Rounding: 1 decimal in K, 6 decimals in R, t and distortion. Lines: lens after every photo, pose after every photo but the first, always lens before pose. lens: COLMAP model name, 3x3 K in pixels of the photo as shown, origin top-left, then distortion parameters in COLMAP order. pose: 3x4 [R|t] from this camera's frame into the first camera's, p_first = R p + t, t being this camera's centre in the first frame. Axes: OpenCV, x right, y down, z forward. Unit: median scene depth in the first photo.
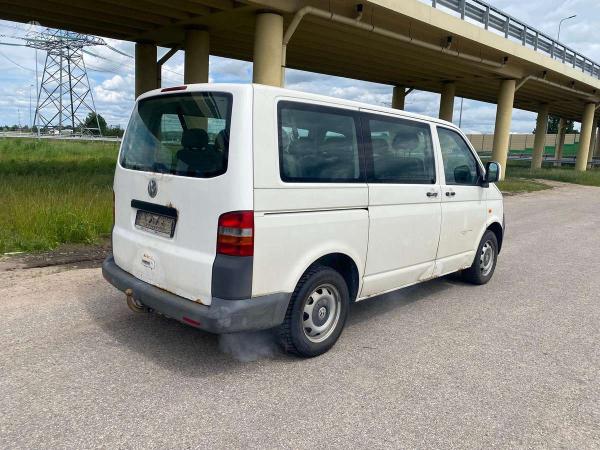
lens RADIAL K [[447.0, 0, 300.0], [0, 447.0, 225.0], [0, 0, 1]] dist [-0.004066, 0.007124]
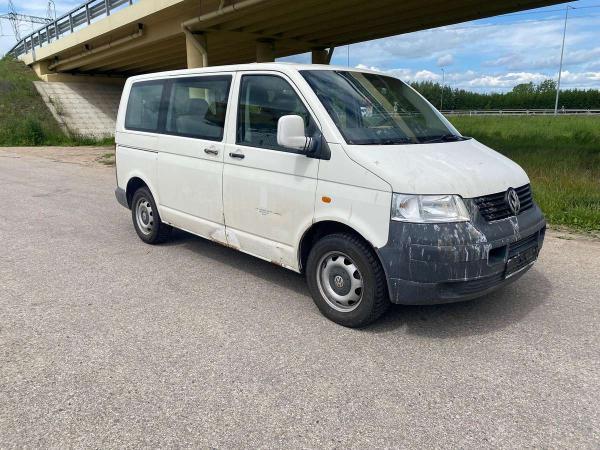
lens RADIAL K [[447.0, 0, 300.0], [0, 447.0, 225.0], [0, 0, 1]] dist [-0.004066, 0.007124]
pose [[0.003378, 0.207004, -0.978334, 1.197350], [-0.158859, 0.966027, 0.203852, -0.135004], [0.987295, 0.154729, 0.036148, 1.116002]]
